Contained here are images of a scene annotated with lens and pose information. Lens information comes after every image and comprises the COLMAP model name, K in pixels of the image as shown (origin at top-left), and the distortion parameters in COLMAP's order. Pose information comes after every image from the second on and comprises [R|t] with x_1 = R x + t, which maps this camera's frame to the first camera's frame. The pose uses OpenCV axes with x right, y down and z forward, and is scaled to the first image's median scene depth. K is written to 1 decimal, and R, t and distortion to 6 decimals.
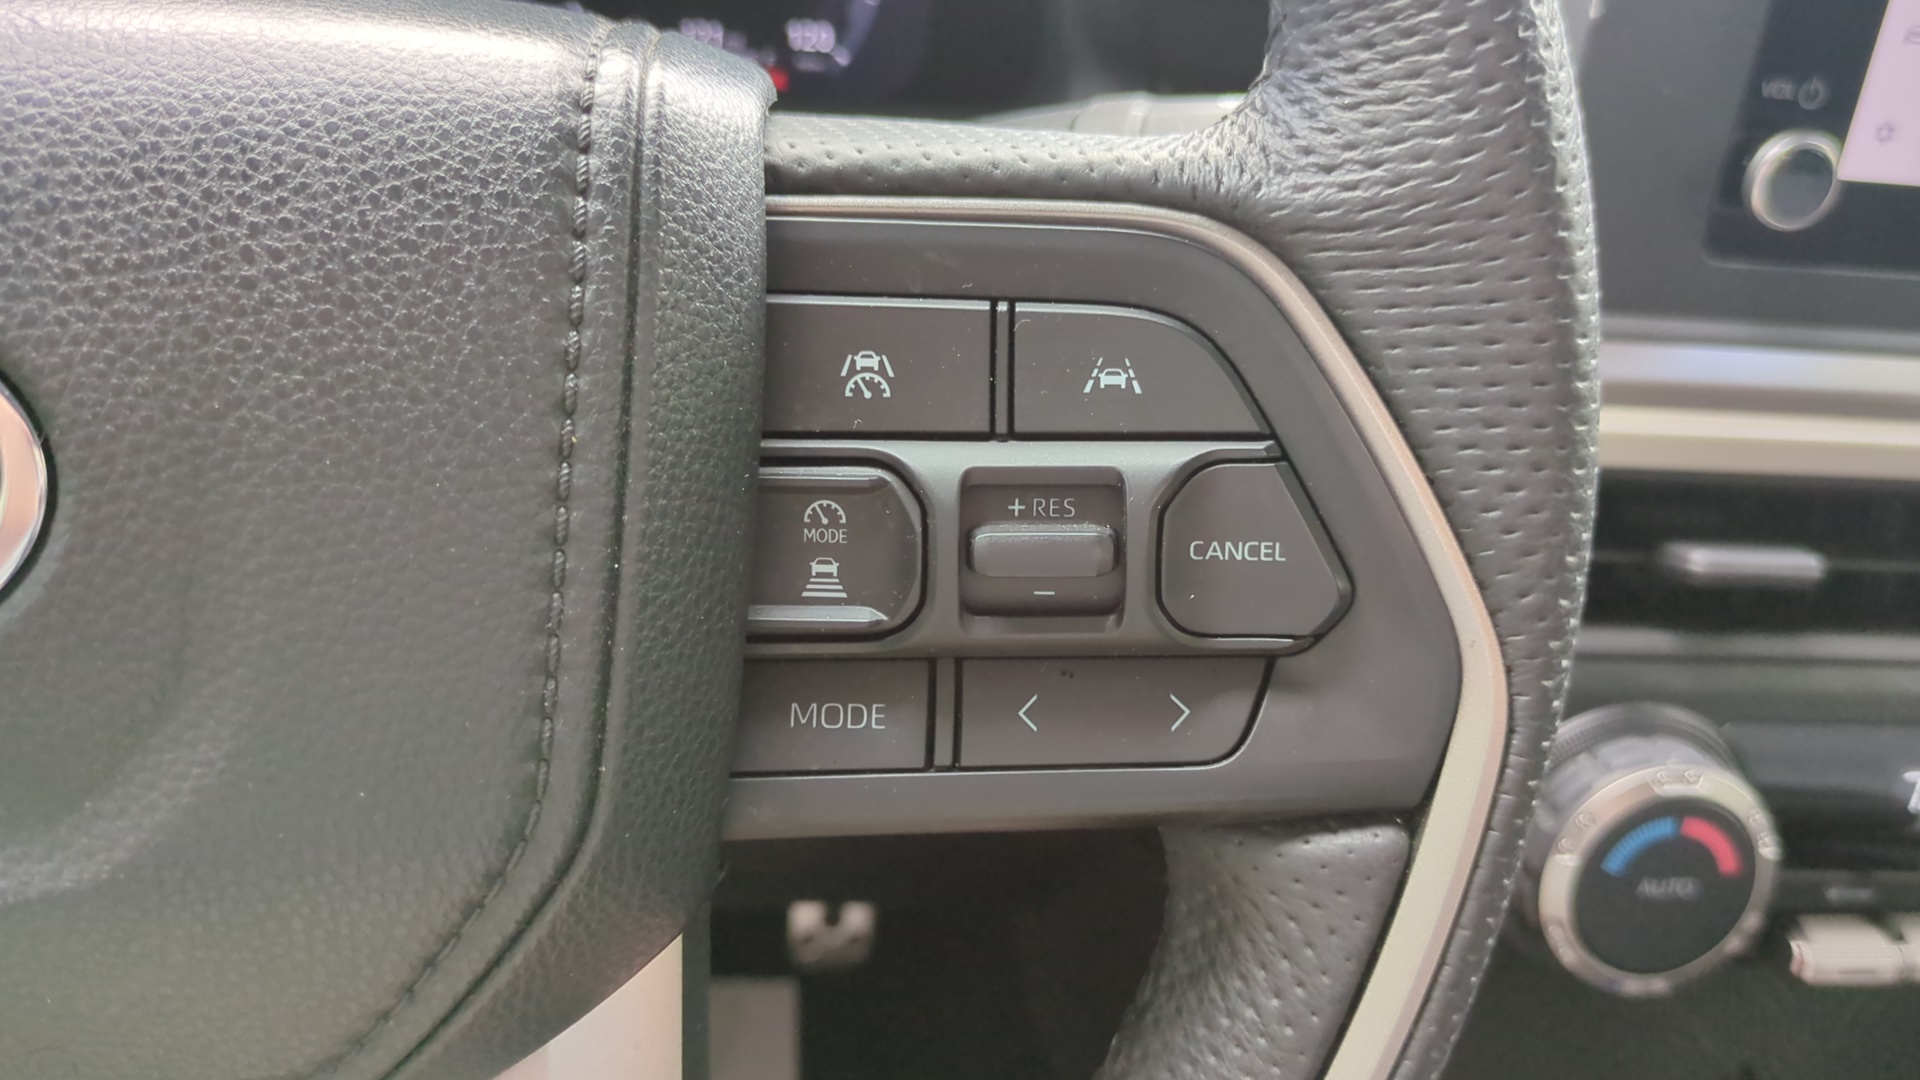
lens RADIAL K [[1604.5, 0, 978.3], [0, 1604.5, 536.3], [0, 0, 1]] dist [0.012877, -0.029732]
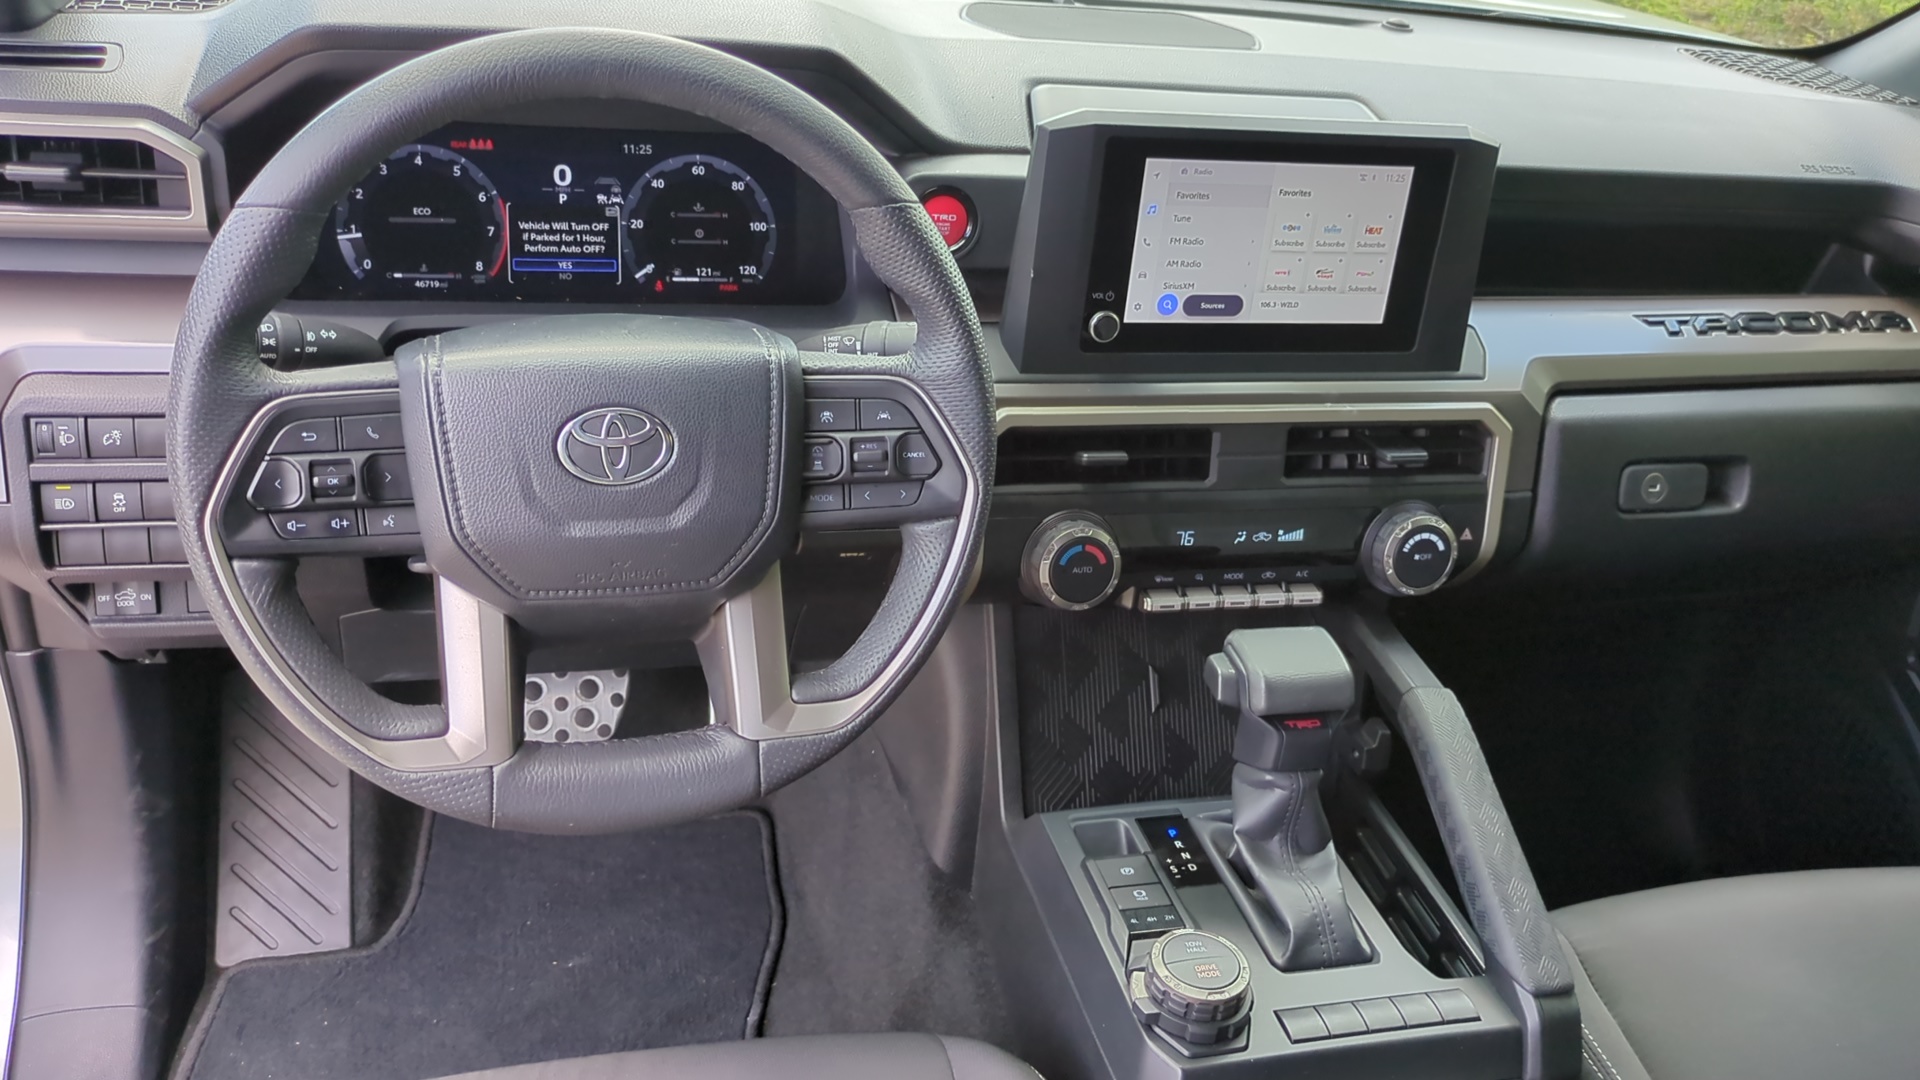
lens RADIAL K [[1604.5, 0, 959.8], [0, 1604.5, 519.6], [0, 0, 1]] dist [0.012877, -0.029732]
pose [[0.989191, -0.065406, 0.131238, -0.166630], [0.065069, 0.997857, 0.006859, 0.095668], [-0.131406, 0.001755, 0.991327, -1.890168]]
